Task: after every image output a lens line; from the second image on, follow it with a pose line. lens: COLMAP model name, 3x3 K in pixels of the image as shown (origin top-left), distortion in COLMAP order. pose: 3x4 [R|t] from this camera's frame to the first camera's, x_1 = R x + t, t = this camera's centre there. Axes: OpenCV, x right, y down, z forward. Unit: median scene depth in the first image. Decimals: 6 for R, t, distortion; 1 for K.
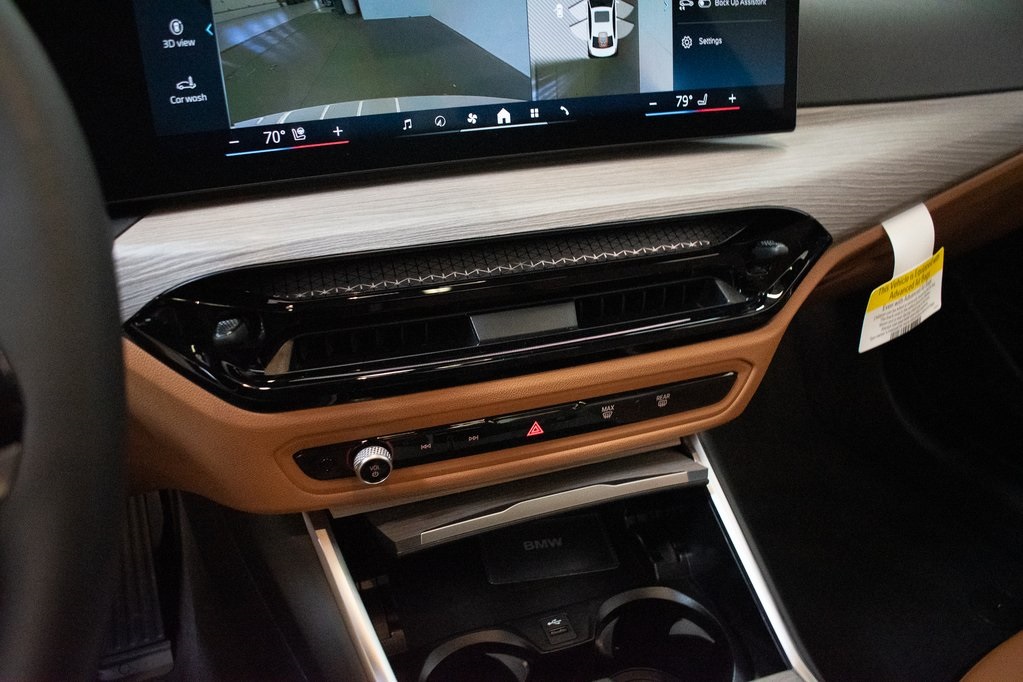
lens RADIAL K [[768.5, 0, 511.5], [0, 768.5, 341.0], [0, 0, 1]] dist [-0.095239, 0.000145]
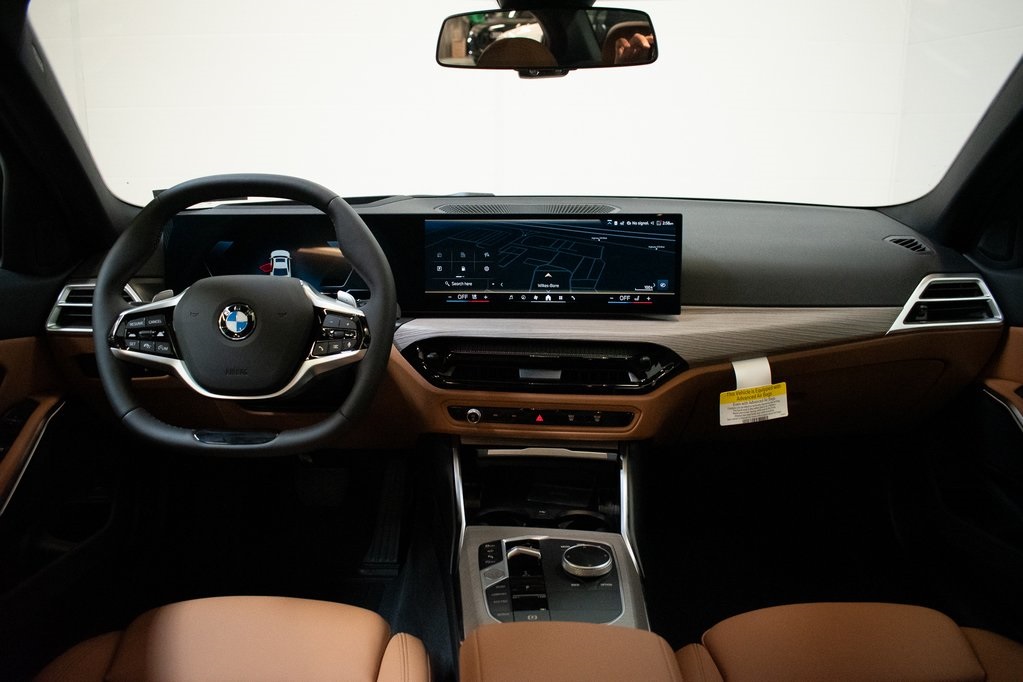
lens RADIAL K [[768.5, 0, 511.5], [0, 768.5, 341.0], [0, 0, 1]] dist [-0.095239, 0.000145]
pose [[0.909210, 0.110276, -0.401468, 0.952797], [-0.196372, 0.963872, -0.179969, 0.350265], [0.367118, 0.242467, 0.898017, -1.389584]]
